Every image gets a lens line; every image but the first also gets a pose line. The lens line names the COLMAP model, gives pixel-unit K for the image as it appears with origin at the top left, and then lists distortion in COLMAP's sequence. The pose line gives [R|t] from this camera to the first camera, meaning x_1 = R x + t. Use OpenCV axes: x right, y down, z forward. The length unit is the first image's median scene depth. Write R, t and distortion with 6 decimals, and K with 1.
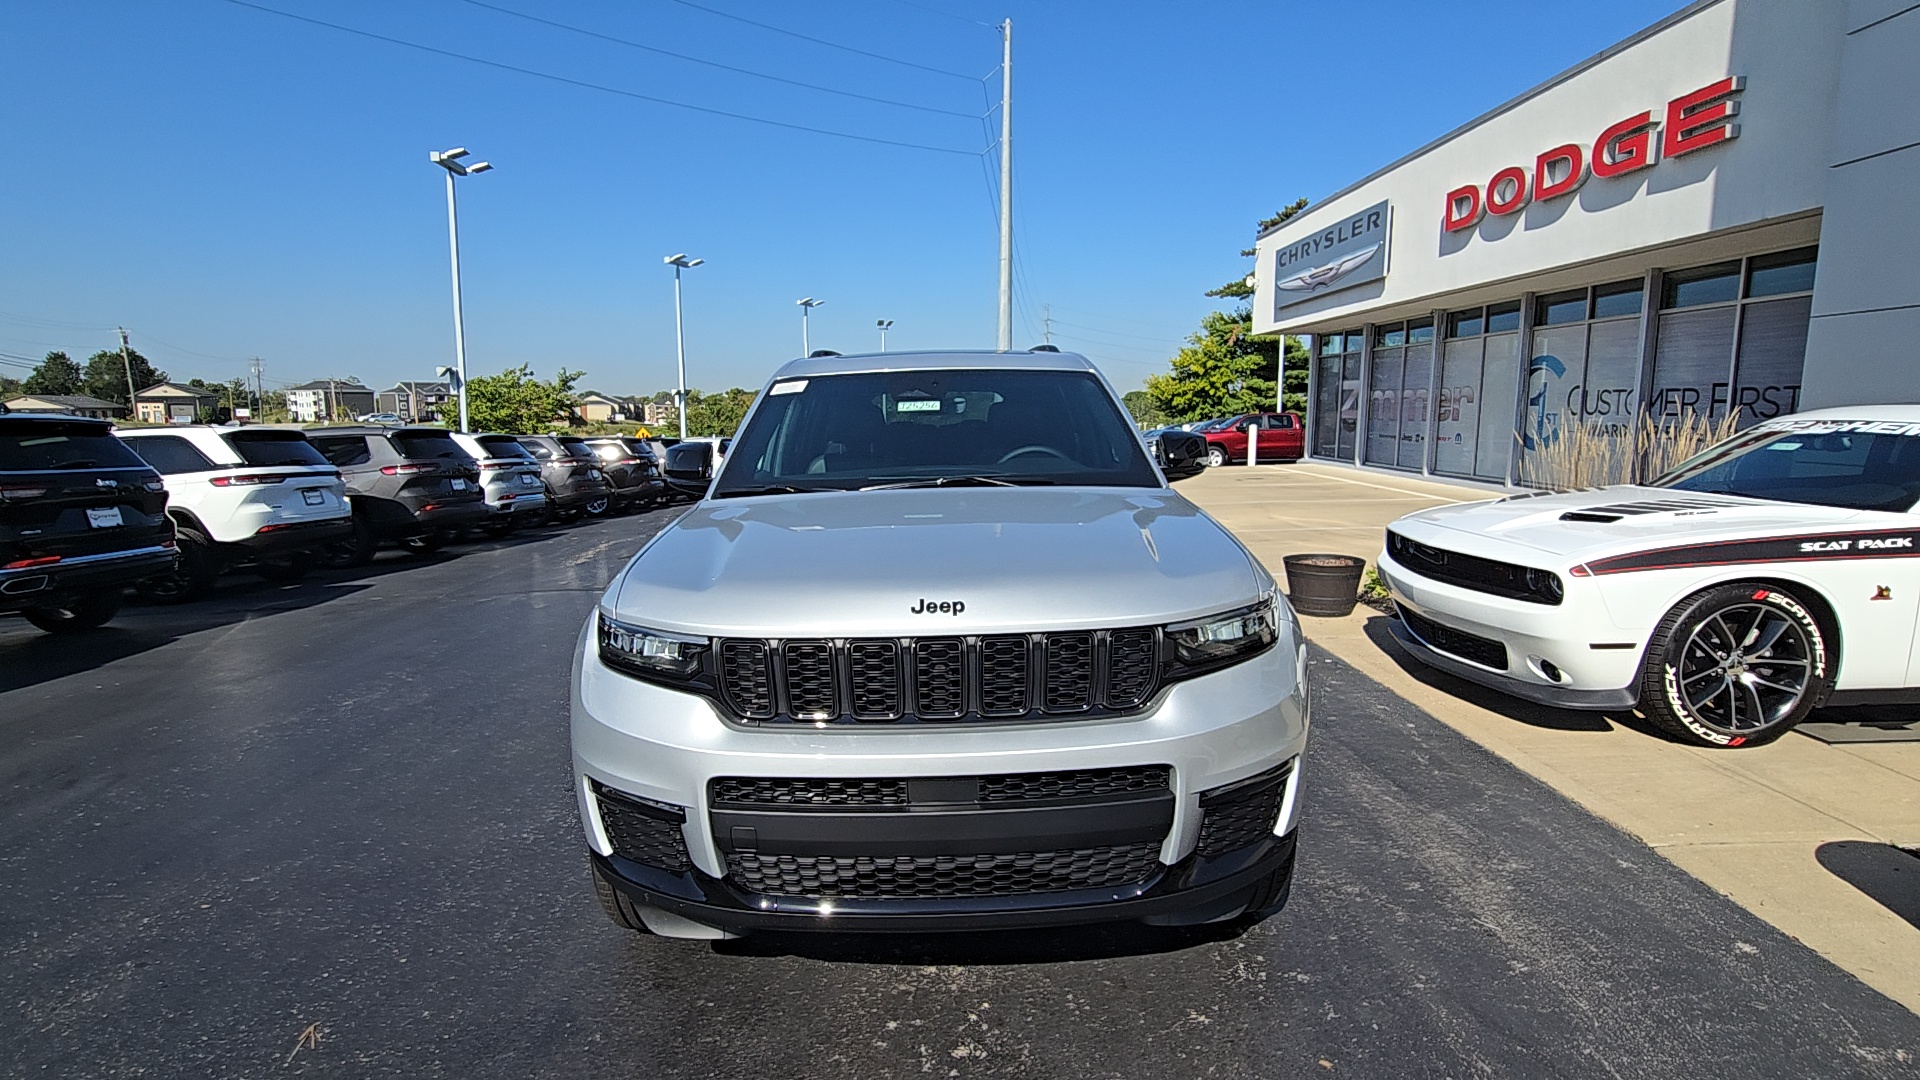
lens RADIAL K [[969.7, 0, 947.5], [0, 969.7, 545.9], [0, 0, 1]] dist [0.000125, -0.000237]
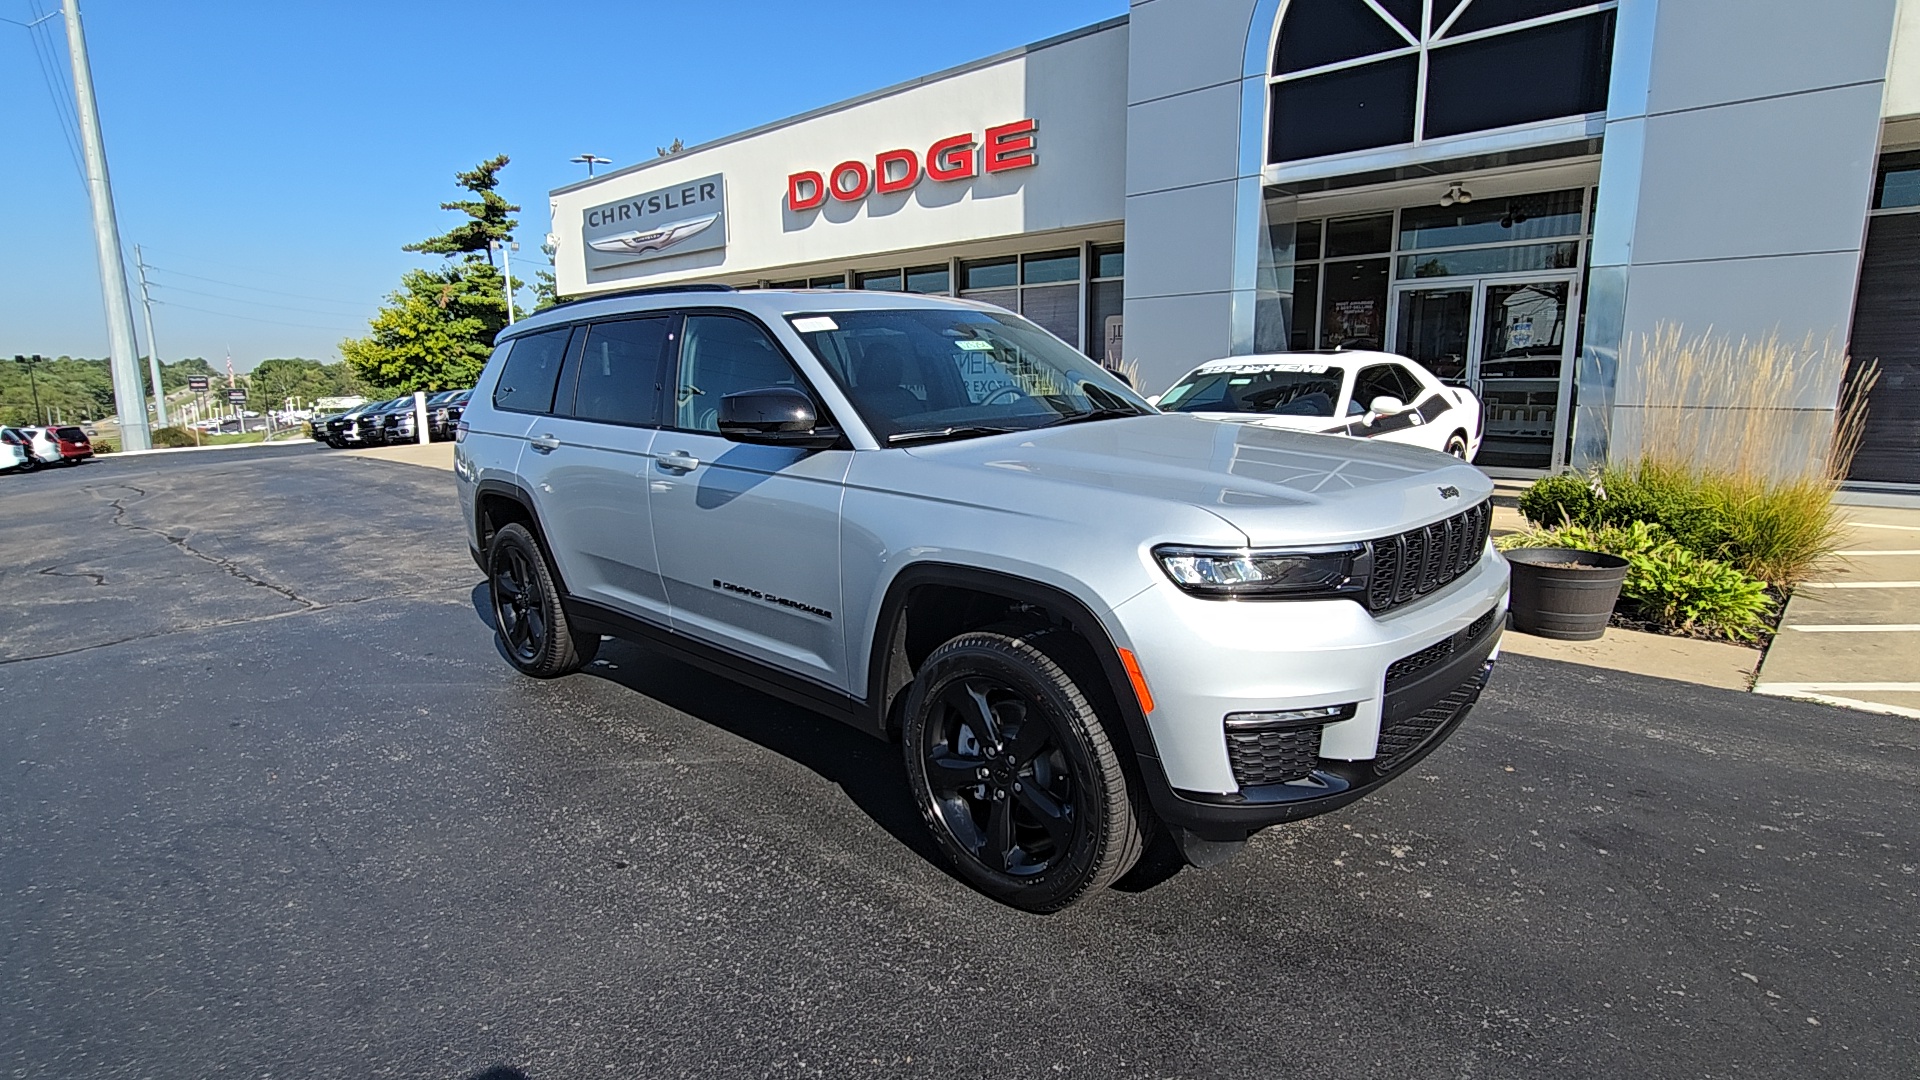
lens RADIAL K [[969.7, 0, 951.4], [0, 969.7, 548.0], [0, 0, 1]] dist [0.000125, -0.000237]
pose [[0.701386, -0.135660, 0.699752, -0.177320], [0.111941, 0.990504, 0.079825, -0.004841], [-0.703936, 0.022343, 0.709912, 0.074197]]
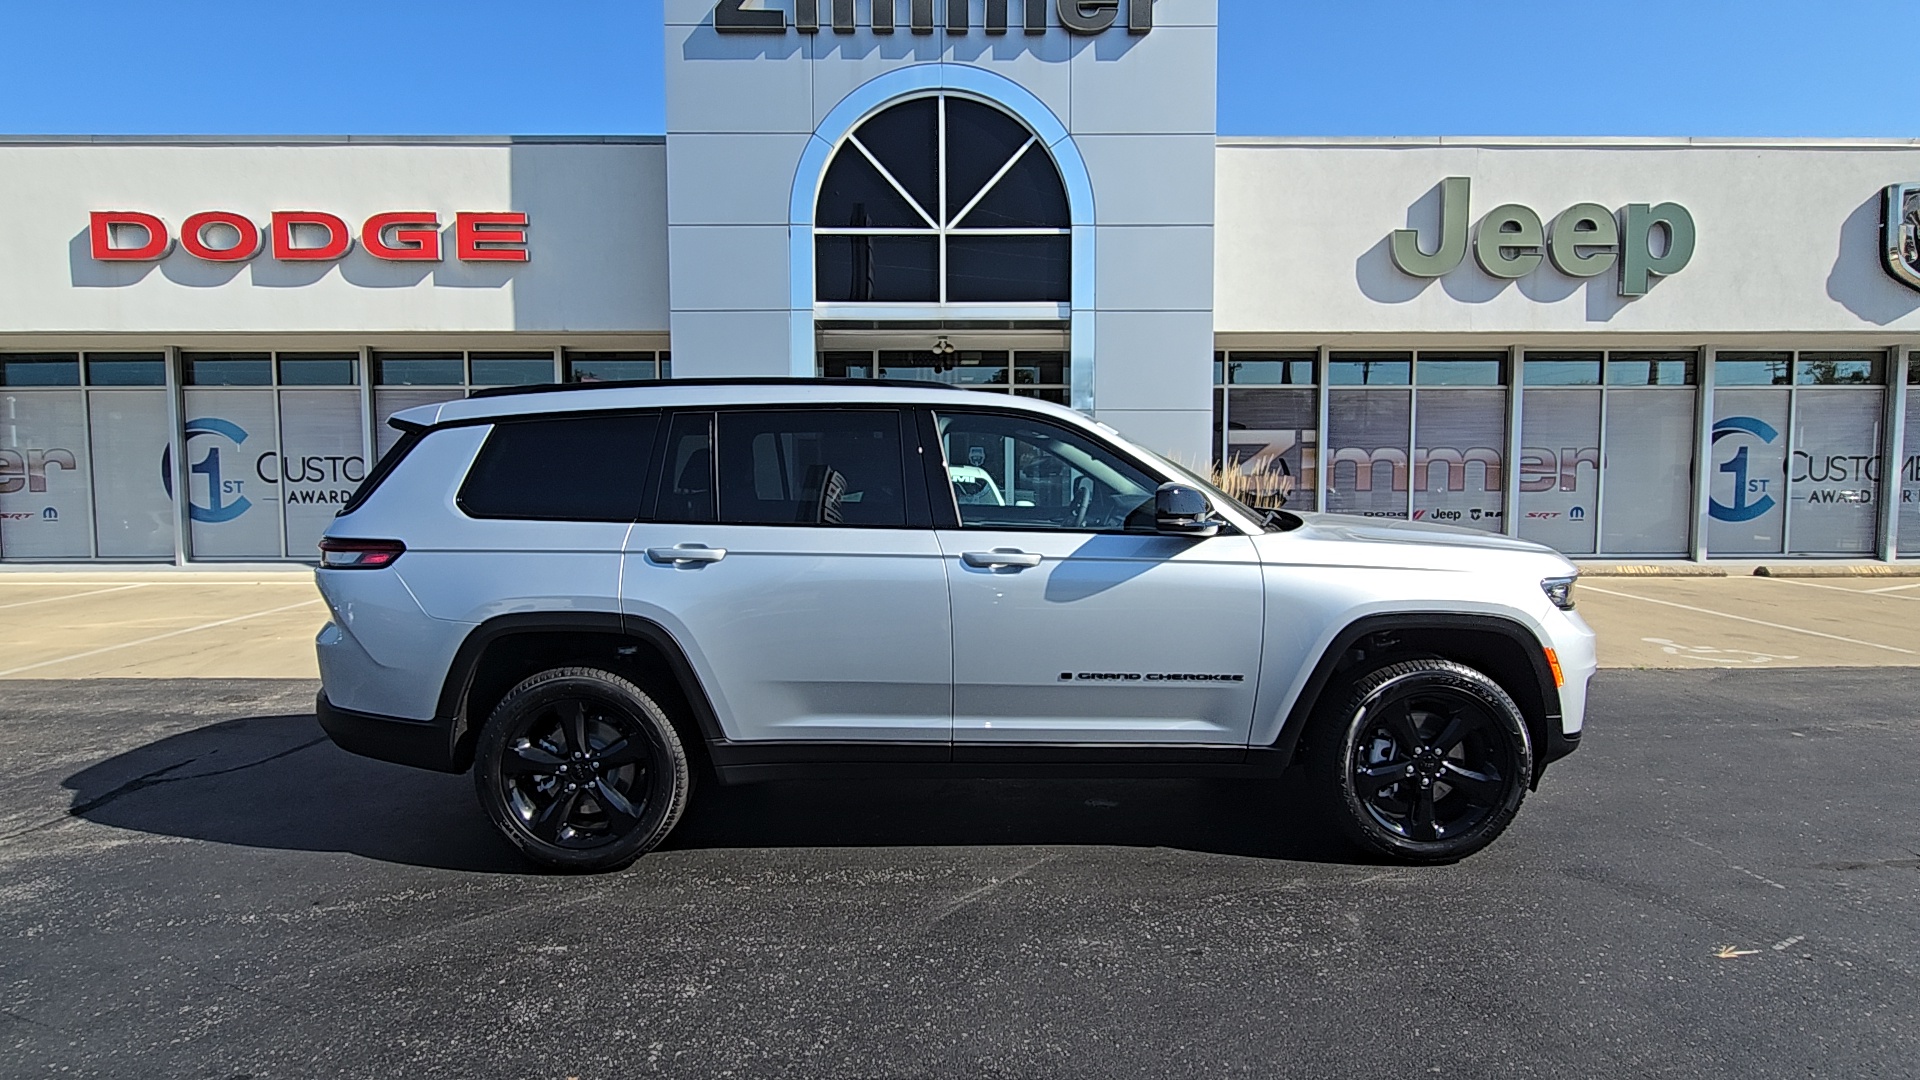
lens RADIAL K [[969.7, 0, 948.4], [0, 969.7, 549.6], [0, 0, 1]] dist [0.000125, -0.000237]
pose [[0.003382, -0.070334, 0.997518, -0.282058], [0.144608, 0.987073, 0.069107, -0.033365], [-0.989483, 0.144015, 0.013509, 0.290668]]
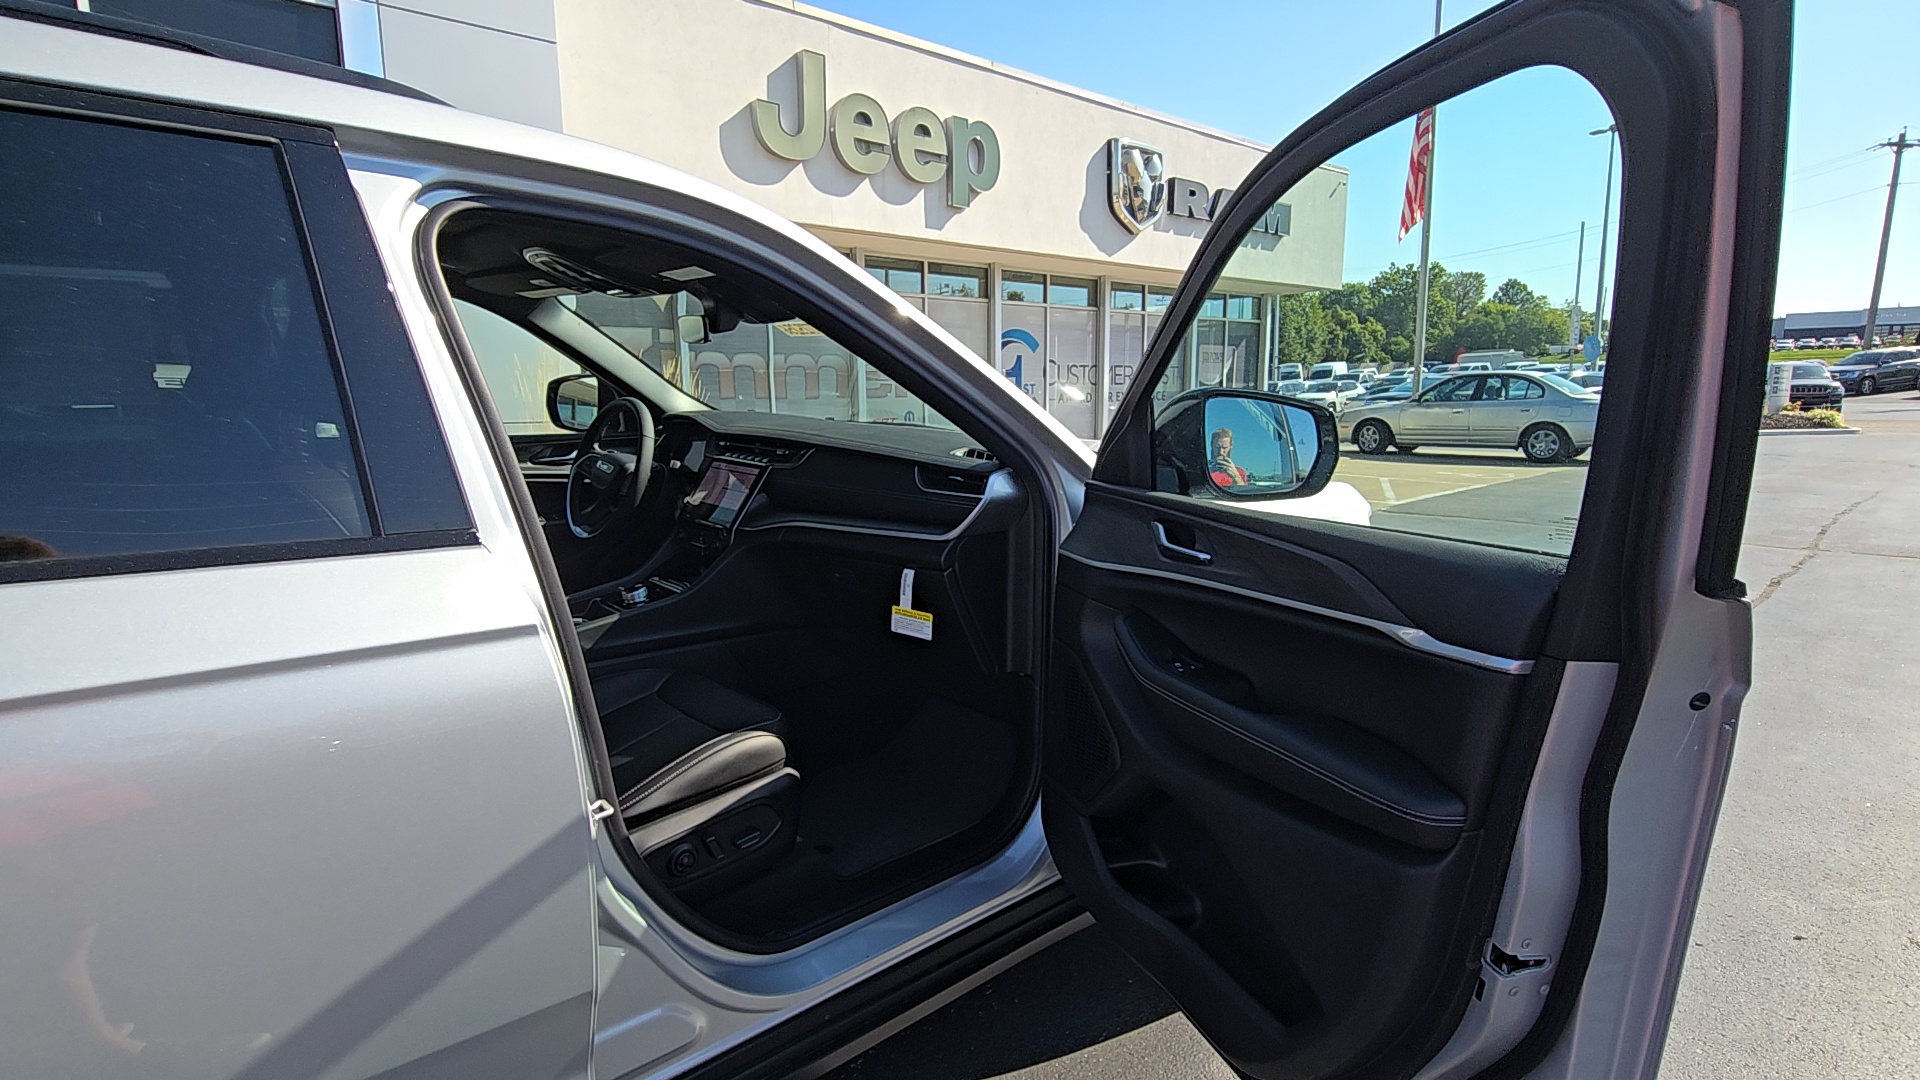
lens RADIAL K [[969.7, 0, 953.3], [0, 969.7, 549.8], [0, 0, 1]] dist [0.000125, -0.000237]
pose [[-0.664819, -0.121007, 0.737138, -0.131197], [0.112977, 0.959154, 0.259346, -0.036941], [-0.738412, 0.255698, -0.623993, 0.316548]]
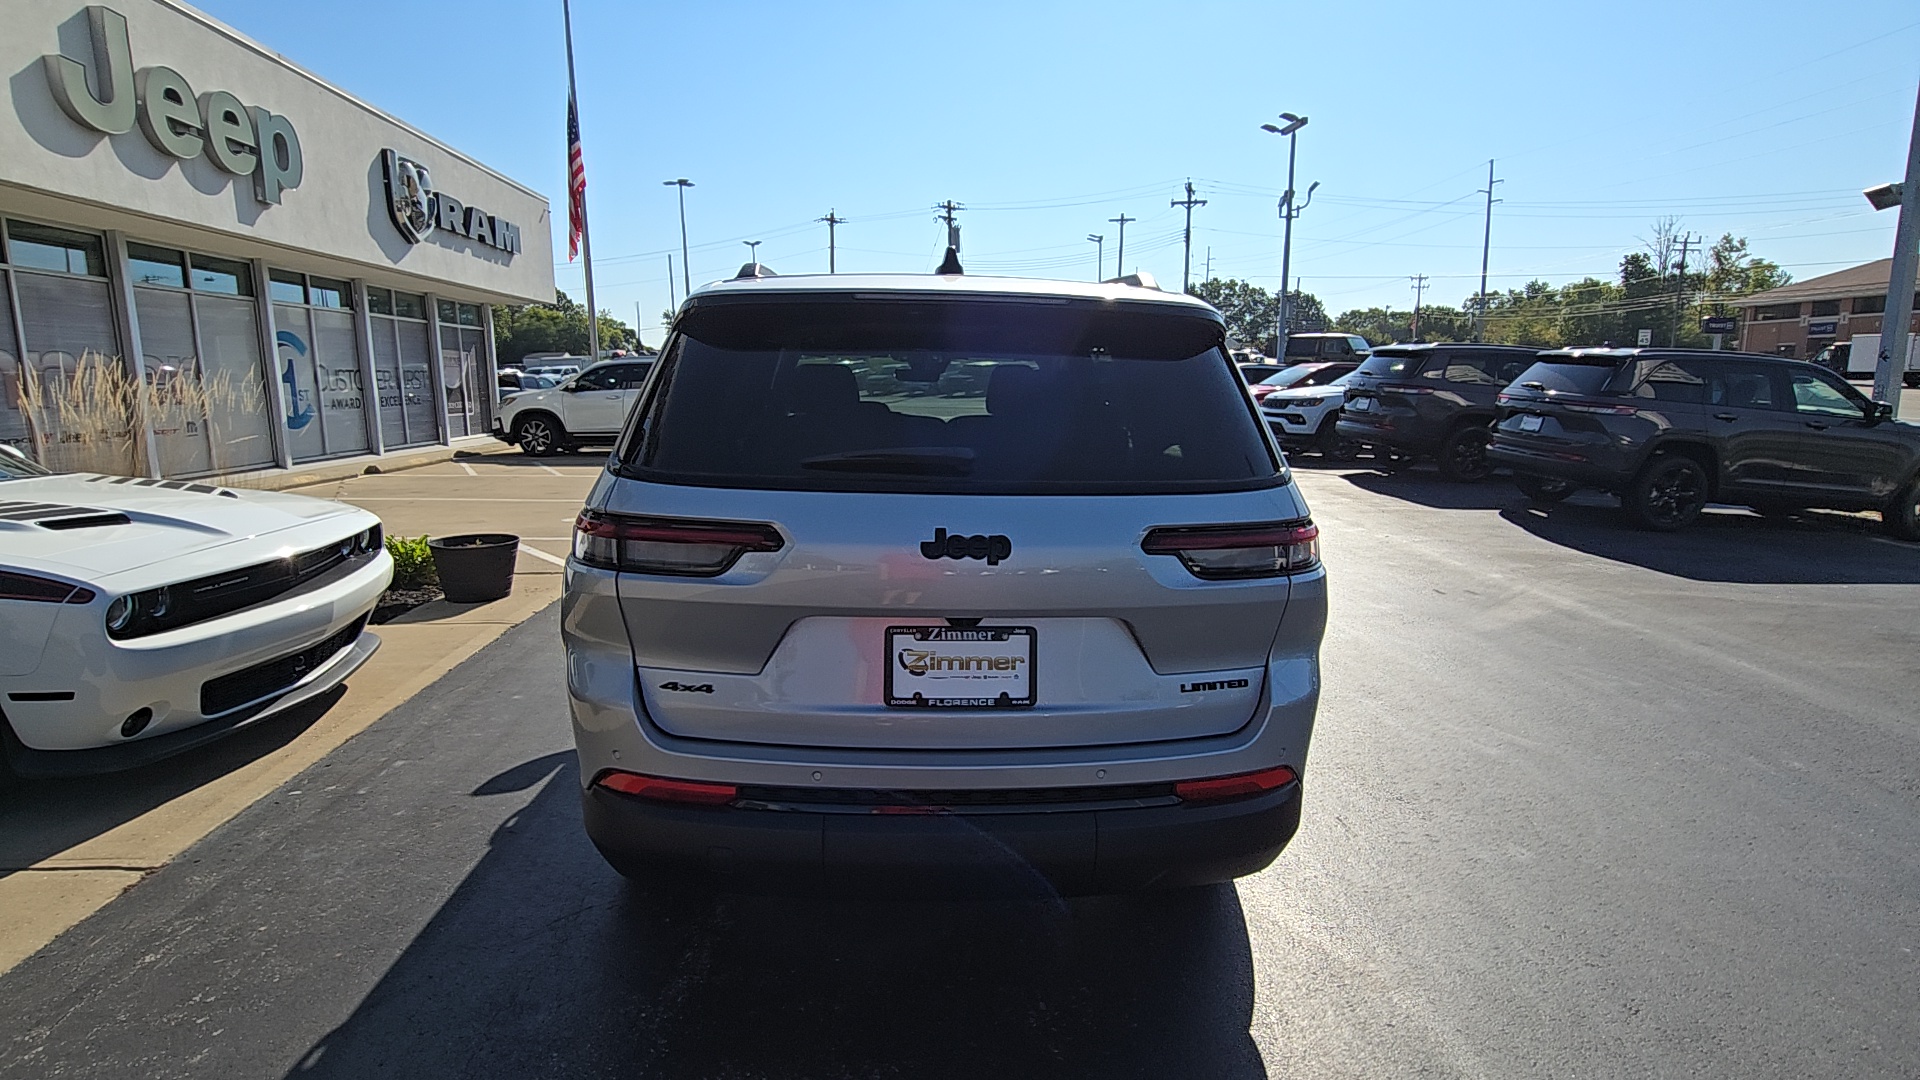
lens RADIAL K [[969.7, 0, 949.9], [0, 969.7, 550.2], [0, 0, 1]] dist [0.000125, -0.000237]
pose [[-0.998316, 0.015187, -0.055986, 0.006335], [-0.003039, 0.950101, 0.311928, -0.080163], [0.057929, 0.311573, -0.948455, 0.568945]]
